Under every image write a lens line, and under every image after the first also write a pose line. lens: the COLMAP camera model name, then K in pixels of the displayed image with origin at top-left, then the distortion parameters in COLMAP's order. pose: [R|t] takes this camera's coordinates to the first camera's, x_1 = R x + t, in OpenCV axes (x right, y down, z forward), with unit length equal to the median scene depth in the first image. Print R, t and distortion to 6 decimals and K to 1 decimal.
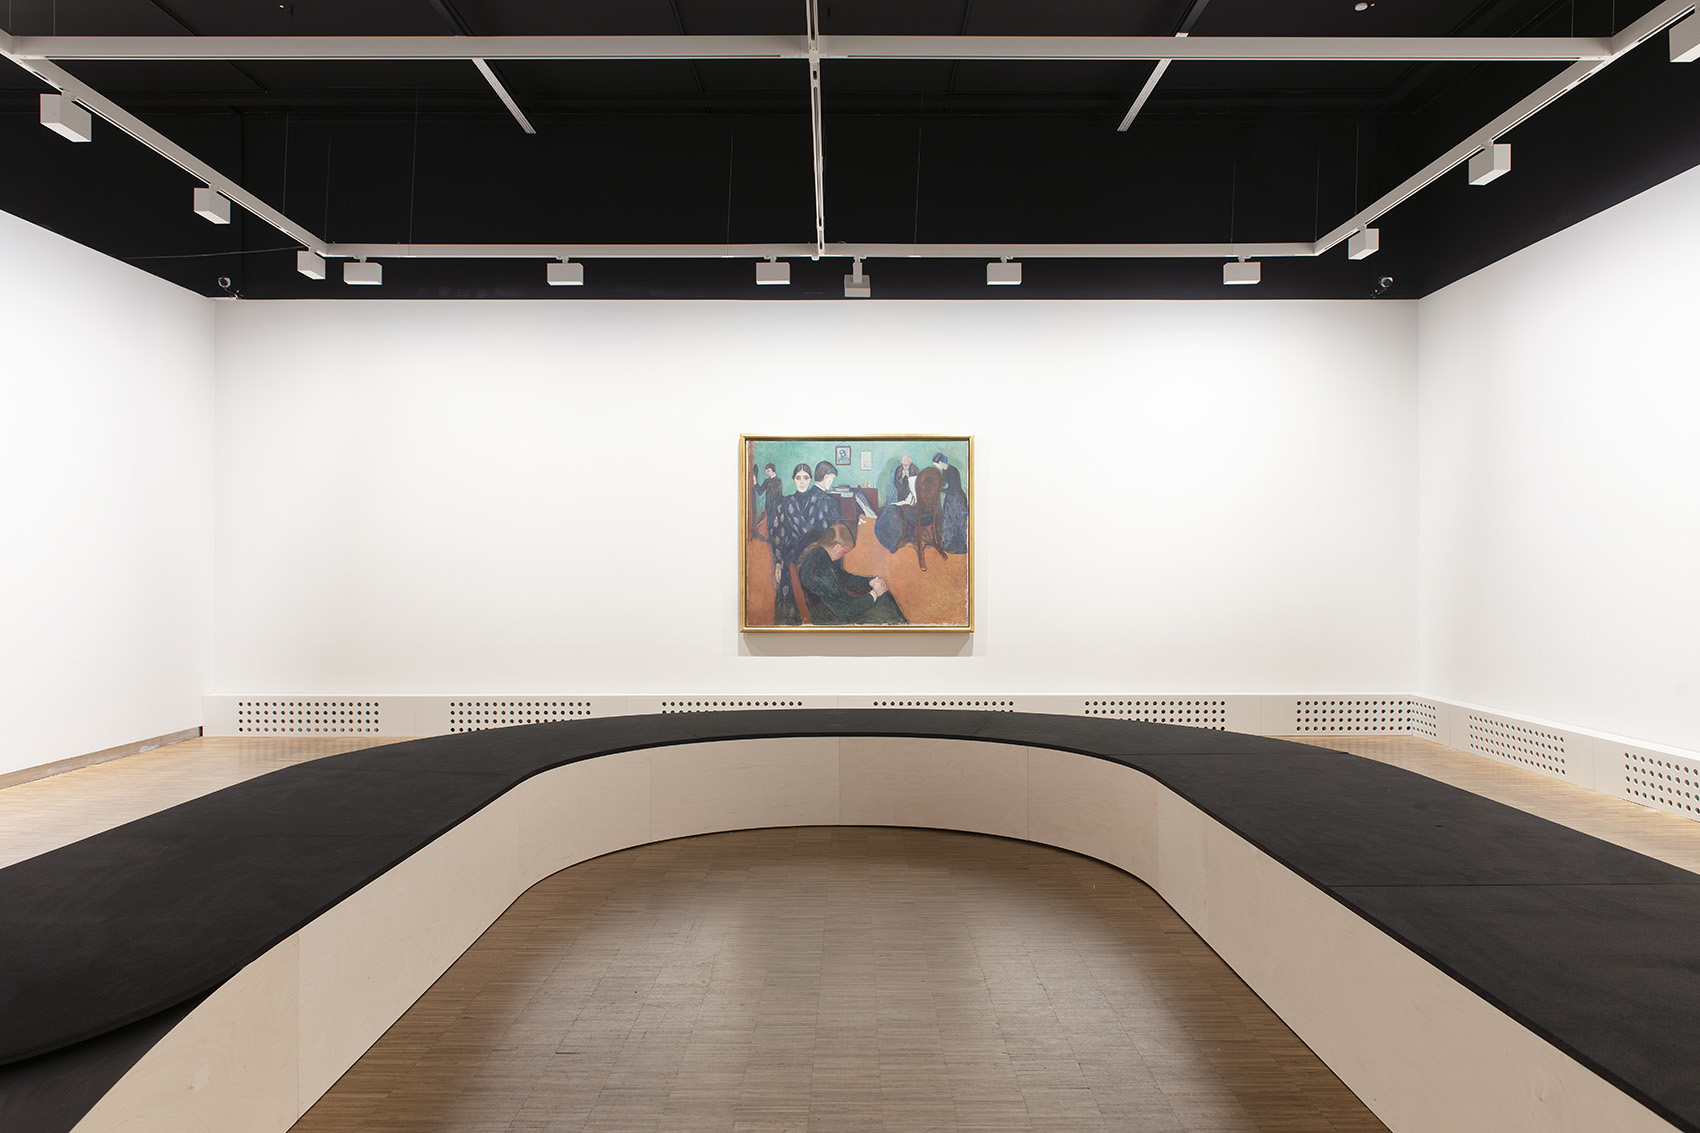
lens RADIAL K [[924.0, 0, 844.4], [0, 924.0, 533.3], [0, 0, 1]] dist [-0.004391, -0.000676]
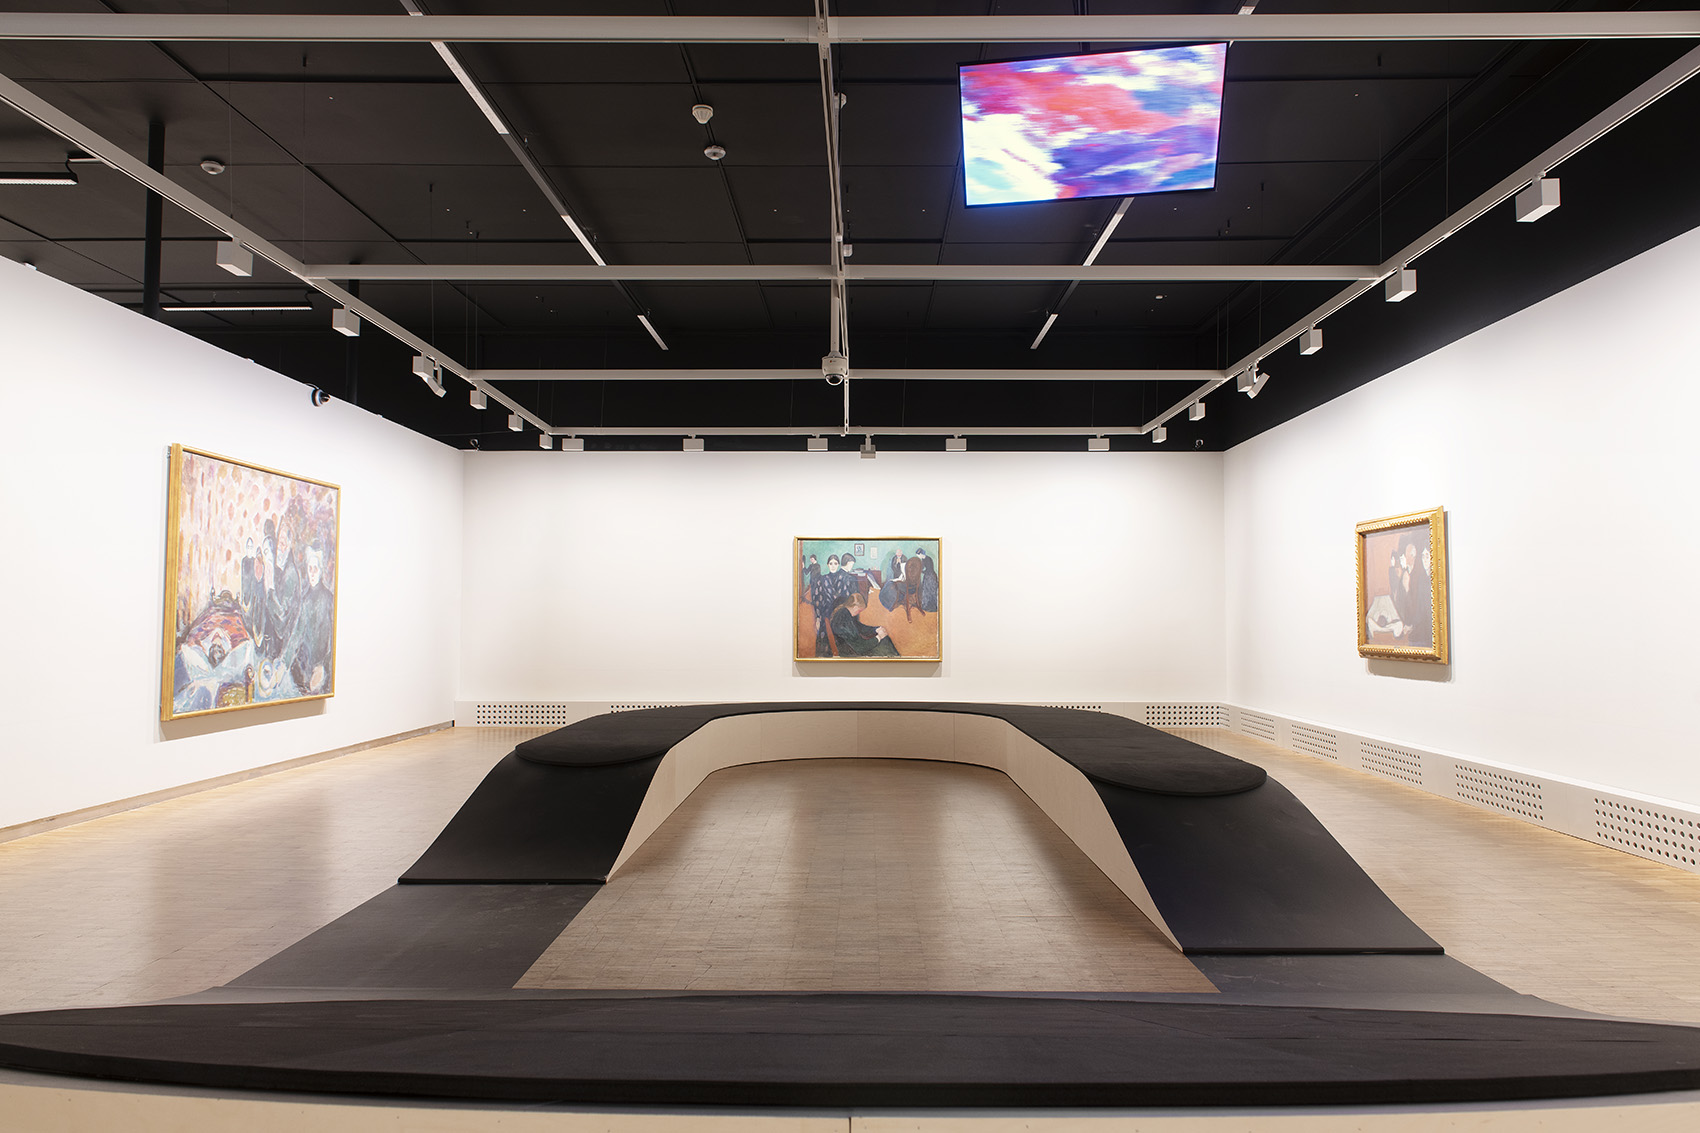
lens RADIAL K [[1162.9, 0, 850.0], [0, 1162.9, 566.5], [0, 0, 1]] dist [0.004002, -0.002106]
pose [[0.999970, 0.001785, -0.007471, -0.002304], [-0.001873, 0.999930, -0.011696, -0.032109], [0.007450, 0.011710, 0.999904, -0.987373]]
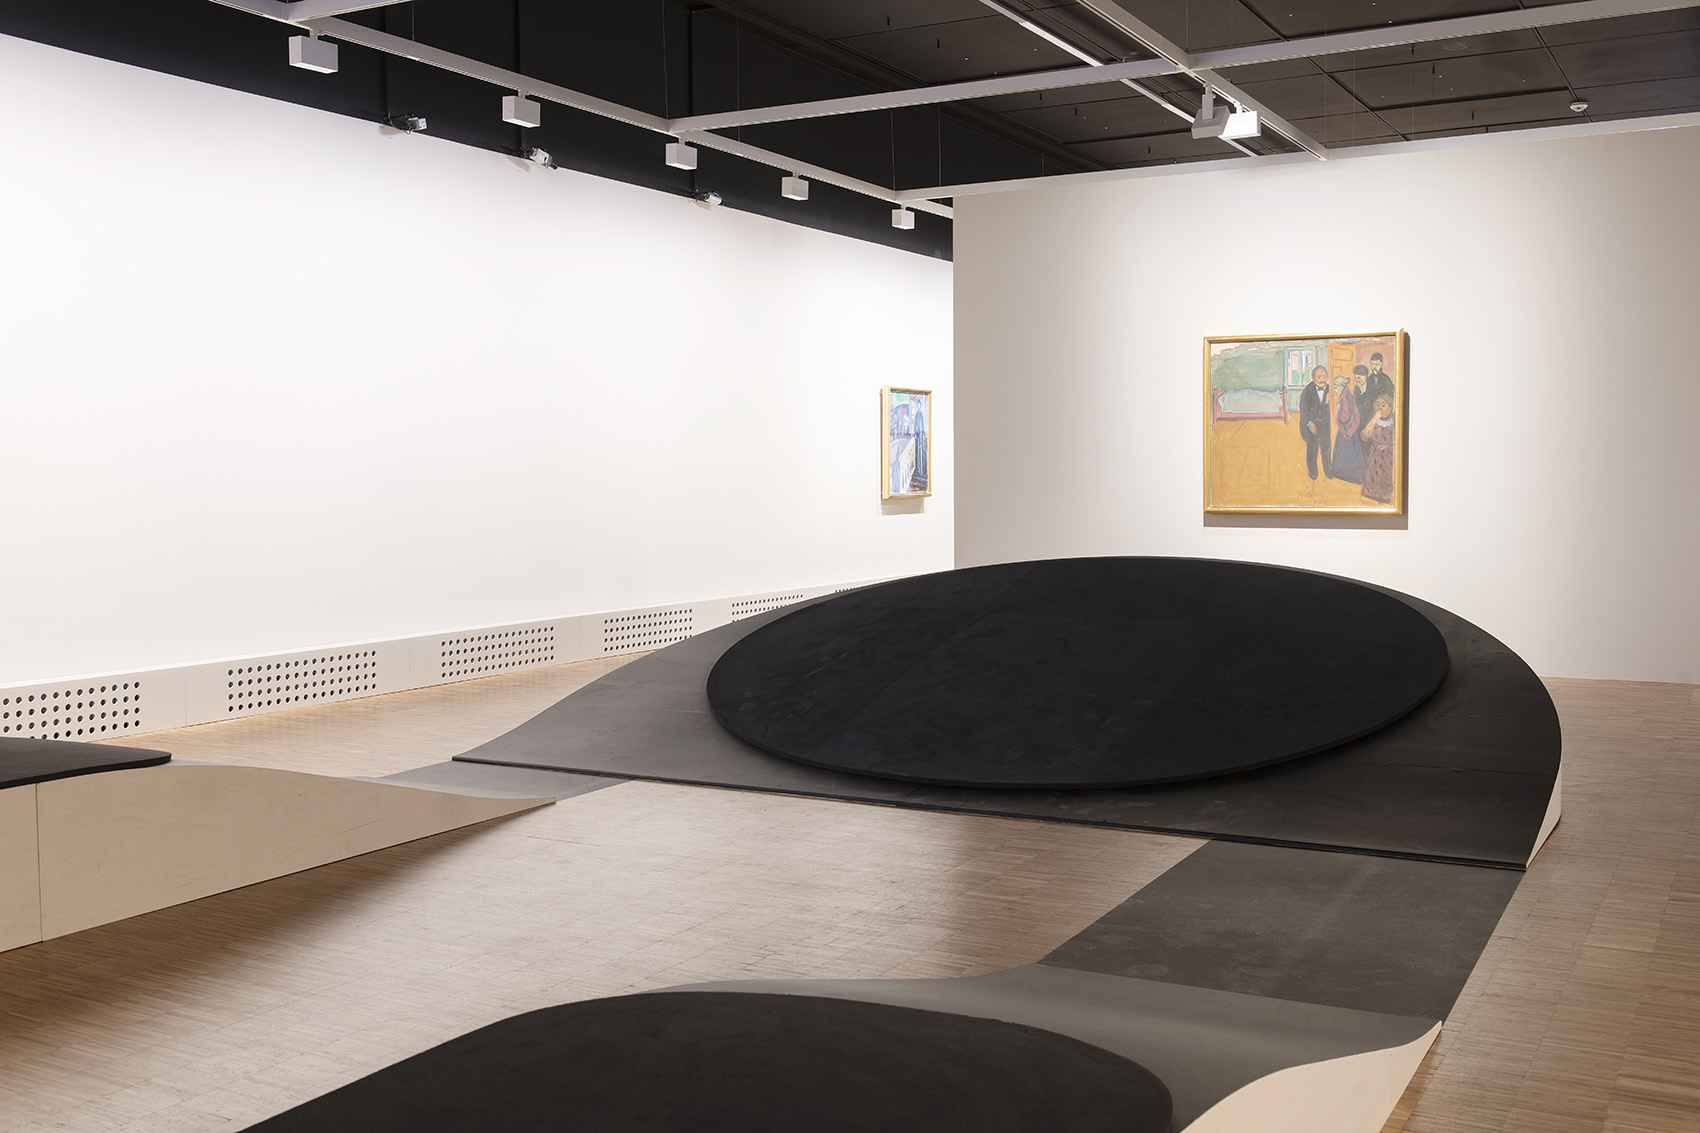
lens RADIAL K [[1688.5, 0, 850.0], [0, 1688.5, 566.5], [0, 0, 1]] dist [0.004965, 0.002300]
pose [[0.483581, -0.051996, 0.873754, -1.511130], [-0.027286, 0.996853, 0.074422, 0.001300], [-0.874874, -0.059831, 0.480641, -0.000941]]
